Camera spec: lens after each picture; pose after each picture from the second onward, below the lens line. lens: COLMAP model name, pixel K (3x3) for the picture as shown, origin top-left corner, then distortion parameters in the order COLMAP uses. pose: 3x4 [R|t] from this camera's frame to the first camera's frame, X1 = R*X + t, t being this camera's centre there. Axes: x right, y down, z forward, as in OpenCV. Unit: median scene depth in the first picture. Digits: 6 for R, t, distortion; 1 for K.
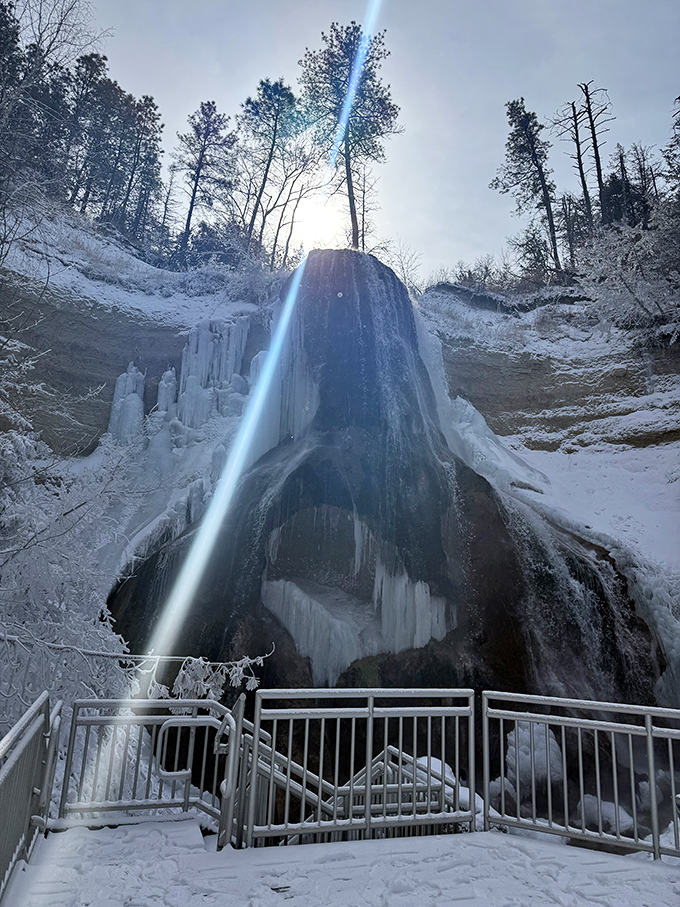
lens RADIAL K [[725.9, 0, 340.0], [0, 725.9, 453.5], [0, 0, 1]] dist [0.010899, -0.011917]
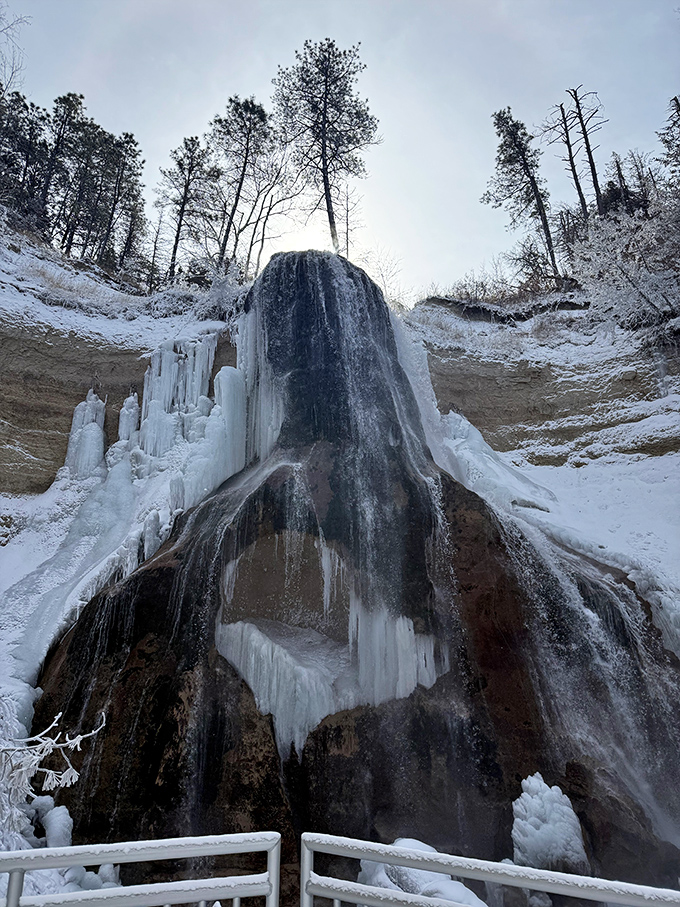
lens RADIAL K [[703.7, 0, 340.0], [0, 703.7, 453.5], [0, 0, 1]] dist [0.004667, 0.007403]
pose [[0.998184, -0.047154, -0.037480, 0.055231], [0.044656, 0.996893, -0.064893, 0.025624], [0.040423, 0.063101, 0.997188, 0.119524]]
